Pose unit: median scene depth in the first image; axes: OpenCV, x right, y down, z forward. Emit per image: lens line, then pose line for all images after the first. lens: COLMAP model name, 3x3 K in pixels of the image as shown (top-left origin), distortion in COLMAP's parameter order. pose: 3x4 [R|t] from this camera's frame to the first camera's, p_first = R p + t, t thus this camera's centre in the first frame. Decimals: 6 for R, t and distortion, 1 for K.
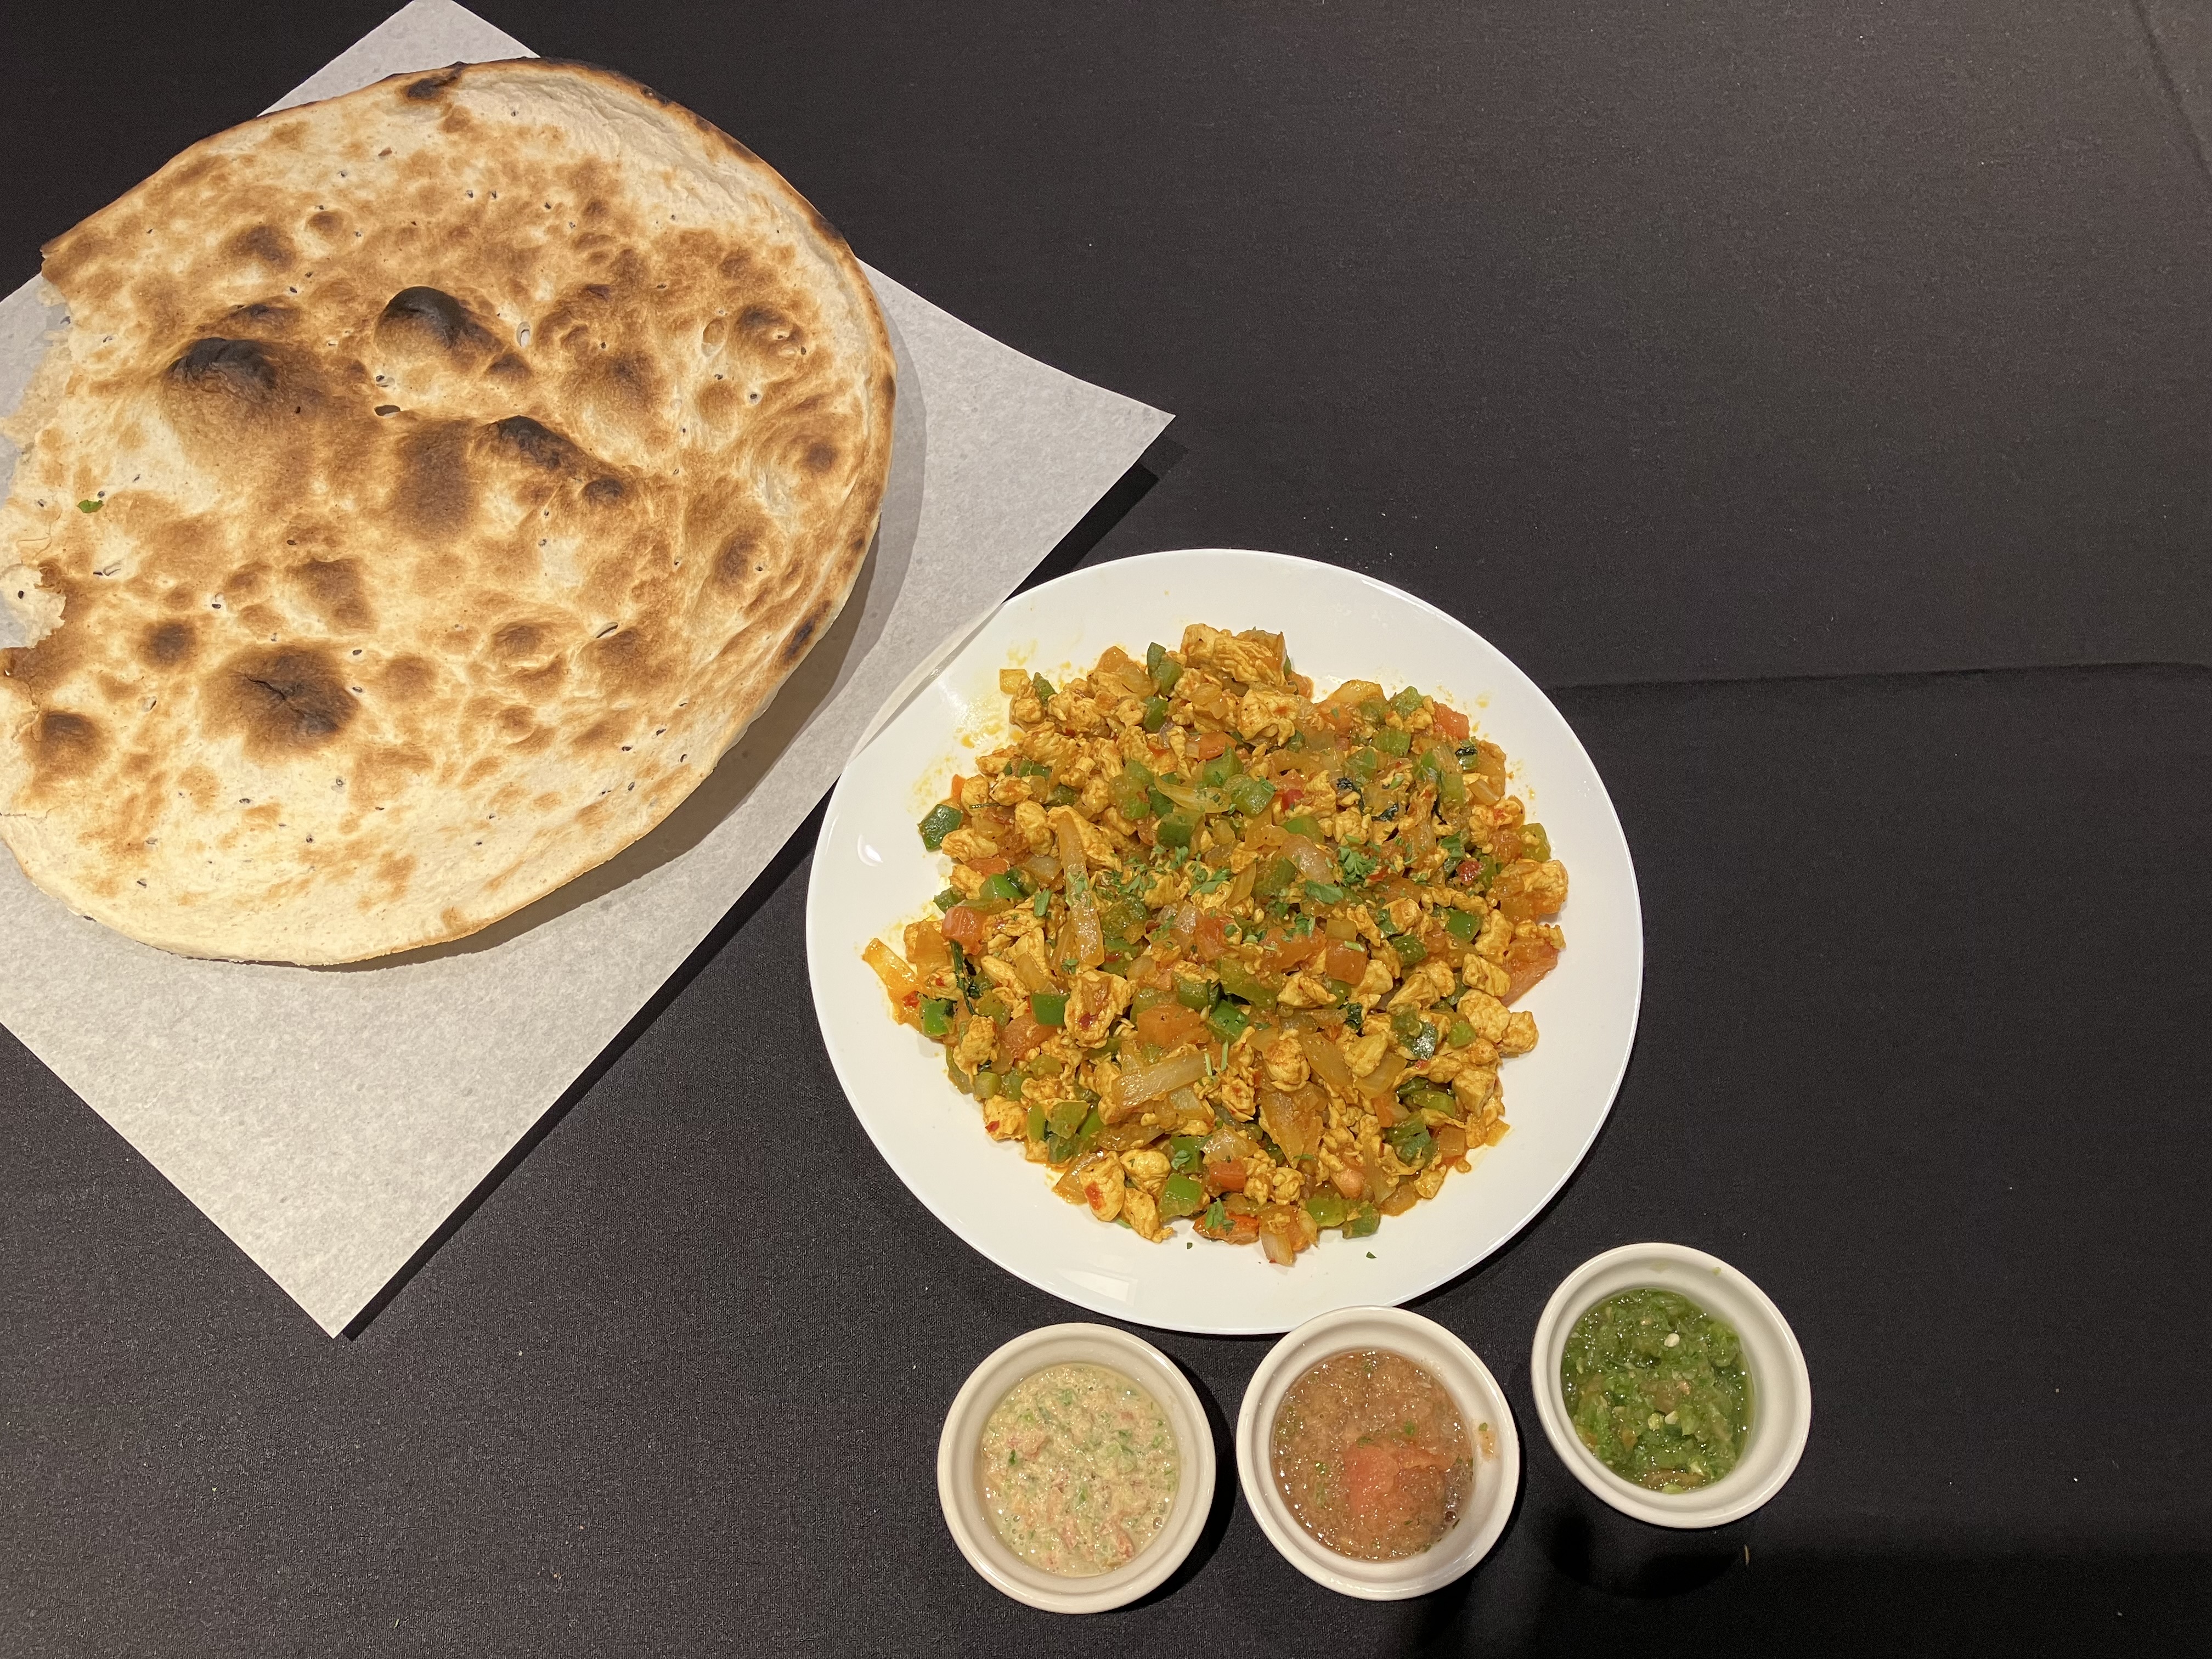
lens RADIAL K [[1787.0, 0, 1100.6], [0, 1787.0, 791.3], [0, 0, 1]] dist [0.014660, -0.004559]
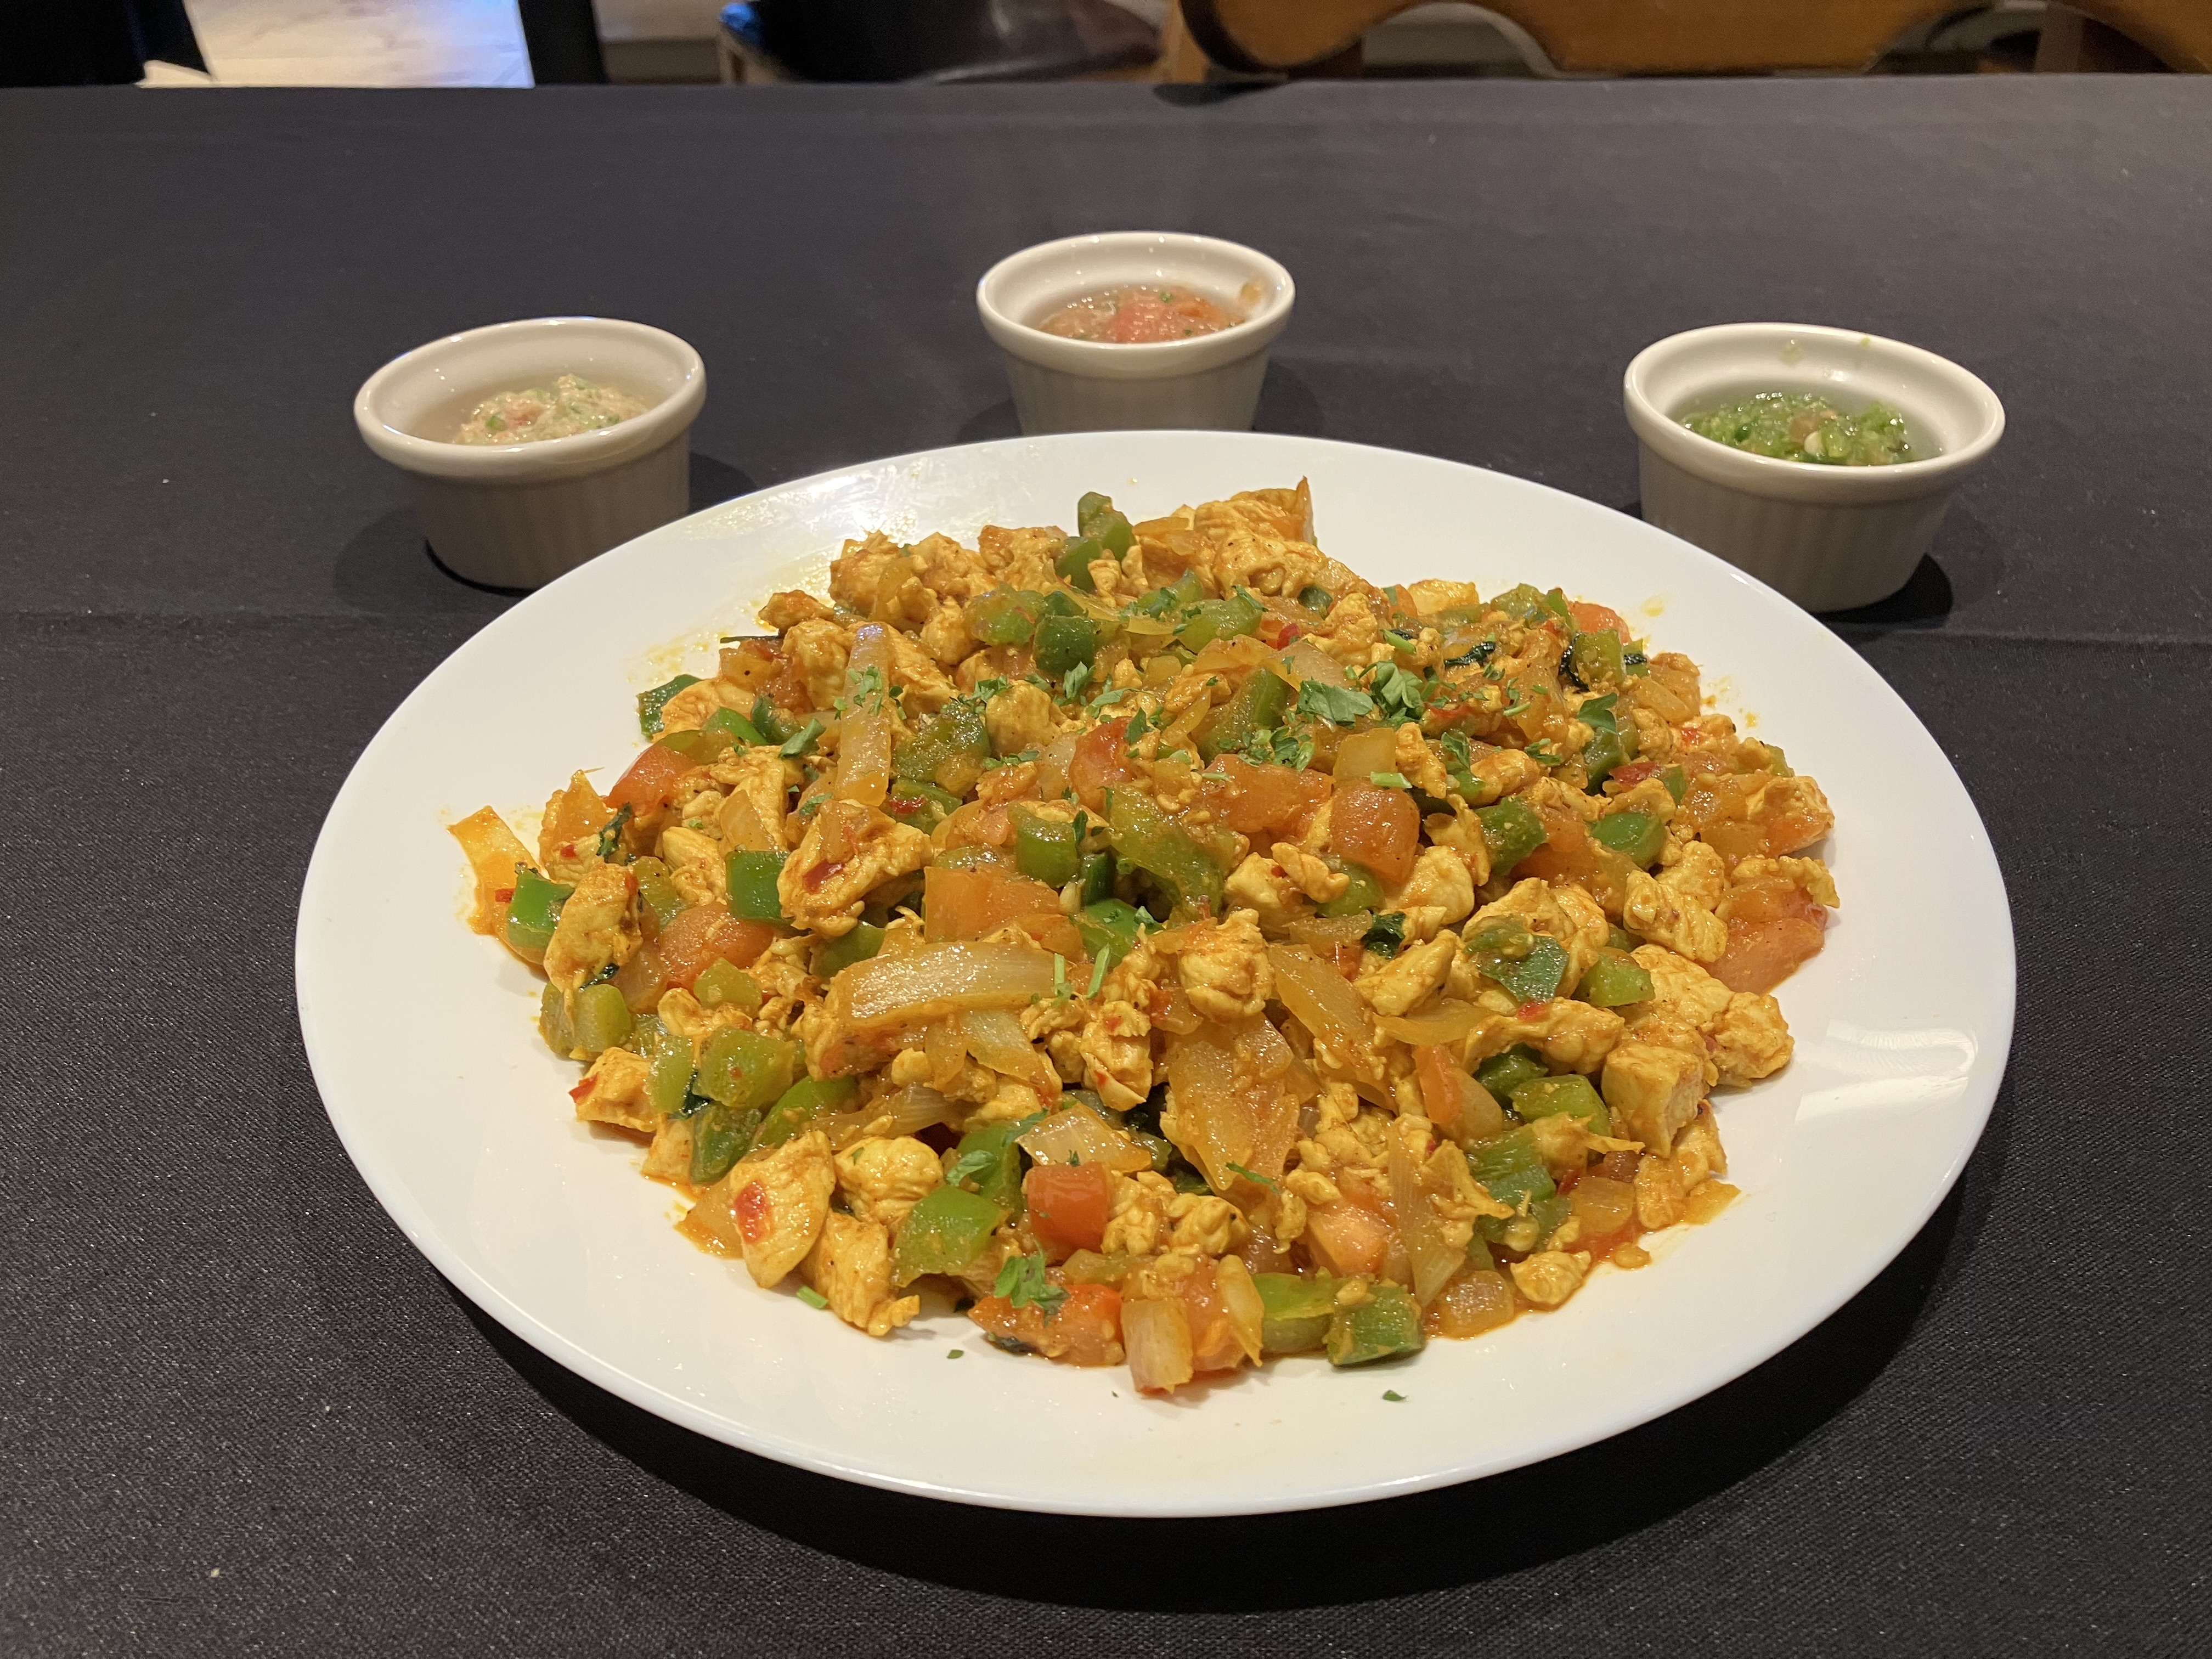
lens RADIAL K [[1806.4, 0, 1138.2], [0, 1806.4, 829.5], [0, 0, 1]] dist [0.001028, -0.002012]
pose [[0.993130, 0.057132, -0.102121, 0.125064], [-0.098670, 0.878013, -0.468357, 0.333486], [0.062905, 0.475215, 0.877618, 0.572524]]
